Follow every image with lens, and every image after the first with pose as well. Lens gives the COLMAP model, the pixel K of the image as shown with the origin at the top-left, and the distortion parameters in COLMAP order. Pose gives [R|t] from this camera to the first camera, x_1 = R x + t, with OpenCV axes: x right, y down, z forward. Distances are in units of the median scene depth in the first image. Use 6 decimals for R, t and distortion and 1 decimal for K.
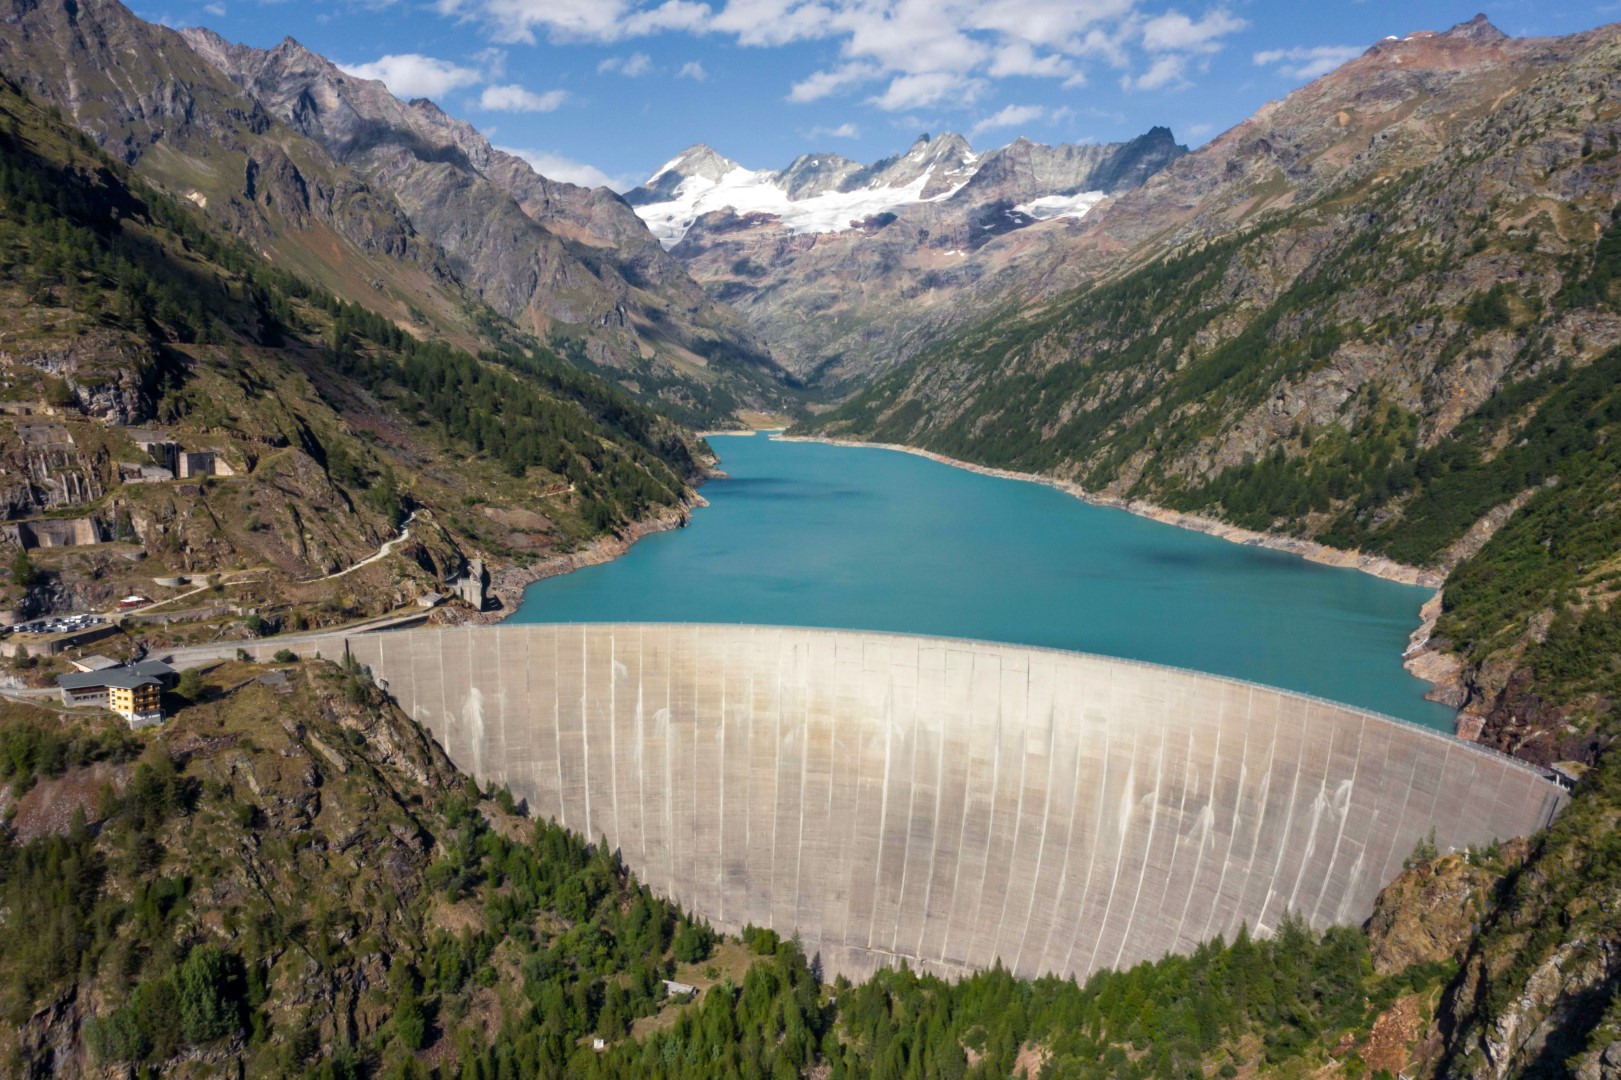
lens RADIAL K [[1406.1, 0, 810.5], [0, 1406.1, 540.0], [0, 0, 1]] dist [-0.017692, 0.011820]
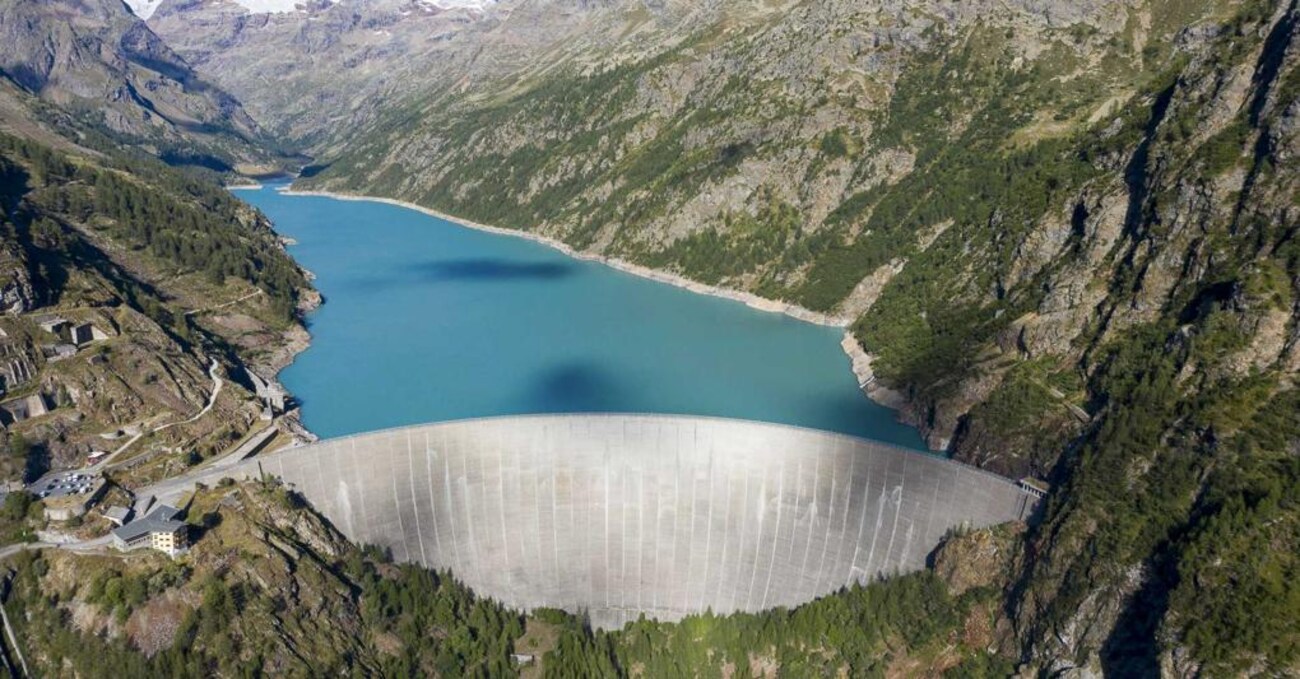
lens RADIAL K [[1032.9, 0, 652.8], [0, 1032.9, 275.3], [0, 0, 1]] dist [-0.015384, 0.004962]
pose [[0.930804, -0.060210, 0.360524, -0.170346], [0.045375, 0.997744, 0.049479, -0.081469], [-0.362690, -0.029697, 0.931436, -0.067421]]
